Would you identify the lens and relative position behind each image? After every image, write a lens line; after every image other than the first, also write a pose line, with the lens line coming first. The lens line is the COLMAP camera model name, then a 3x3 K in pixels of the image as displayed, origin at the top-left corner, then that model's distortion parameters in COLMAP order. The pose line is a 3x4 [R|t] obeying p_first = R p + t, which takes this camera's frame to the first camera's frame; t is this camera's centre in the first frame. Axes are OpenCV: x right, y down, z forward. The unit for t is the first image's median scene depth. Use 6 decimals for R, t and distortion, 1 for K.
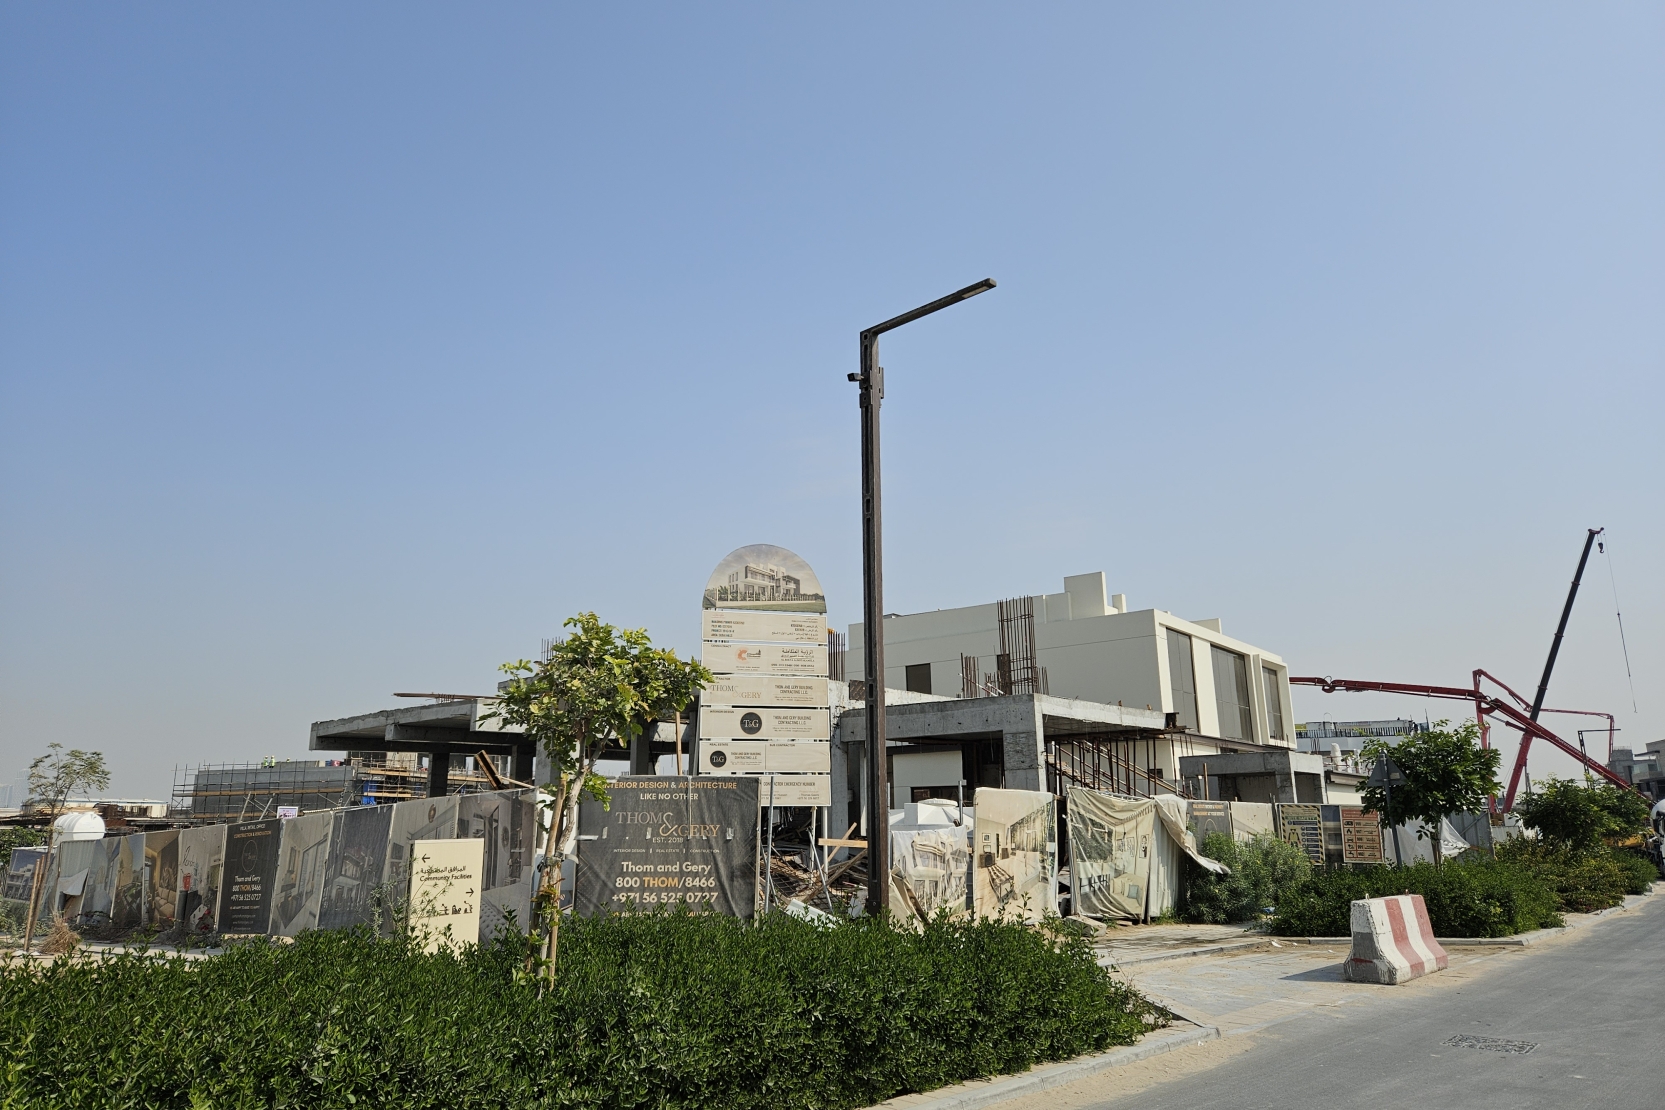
lens RADIAL K [[1101.3, 0, 826.8], [0, 1101.3, 529.1], [0, 0, 1]] dist [0.002693, -0.000107]
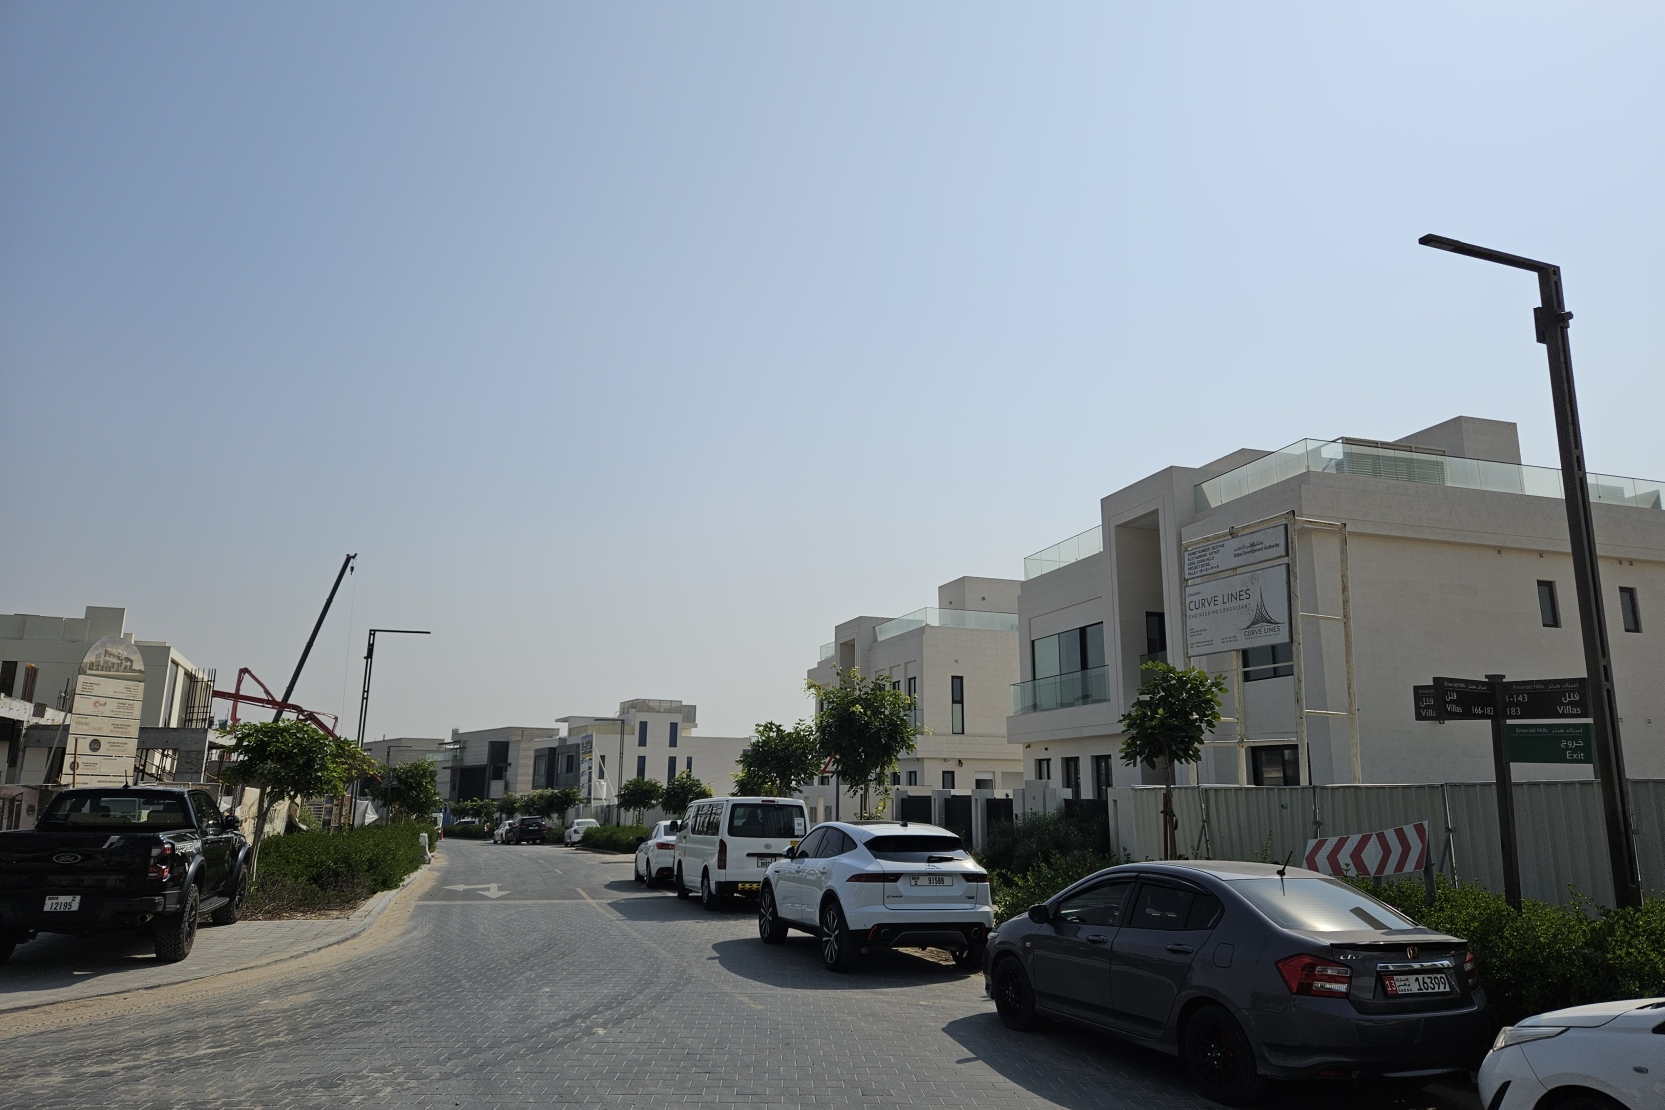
lens RADIAL K [[1081.7, 0, 832.5], [0, 1081.7, 555.0], [0, 0, 1]] dist [0.001770, 0.001220]
pose [[0.486988, 0.200168, 0.850162, -0.724716], [-0.230387, 0.968350, -0.096025, -0.151294], [-0.842476, -0.149103, 0.517690, -0.559152]]
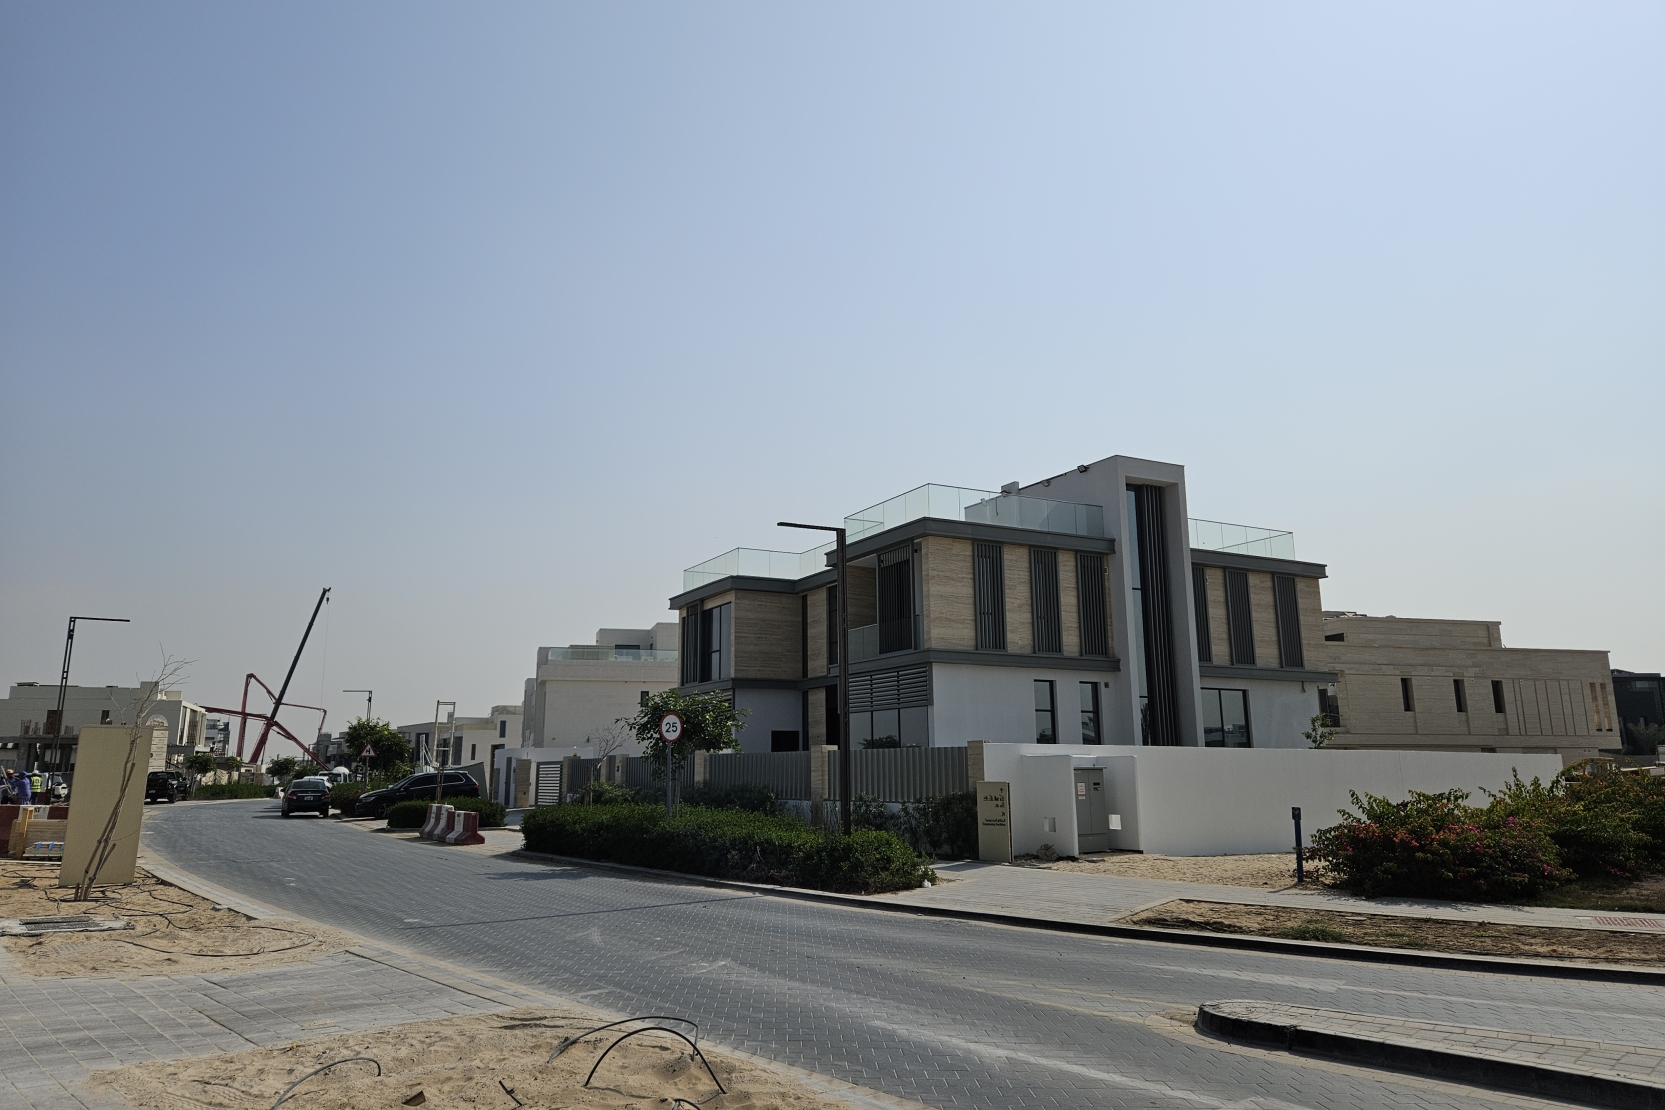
lens RADIAL K [[1101.3, 0, 826.8], [0, 1101.3, 529.1], [0, 0, 1]] dist [0.002693, -0.000107]
pose [[0.516404, 0.184389, 0.836258, -2.194529], [-0.212064, 0.973662, -0.083732, -0.822433], [-0.829672, -0.134101, 0.541906, -3.182289]]
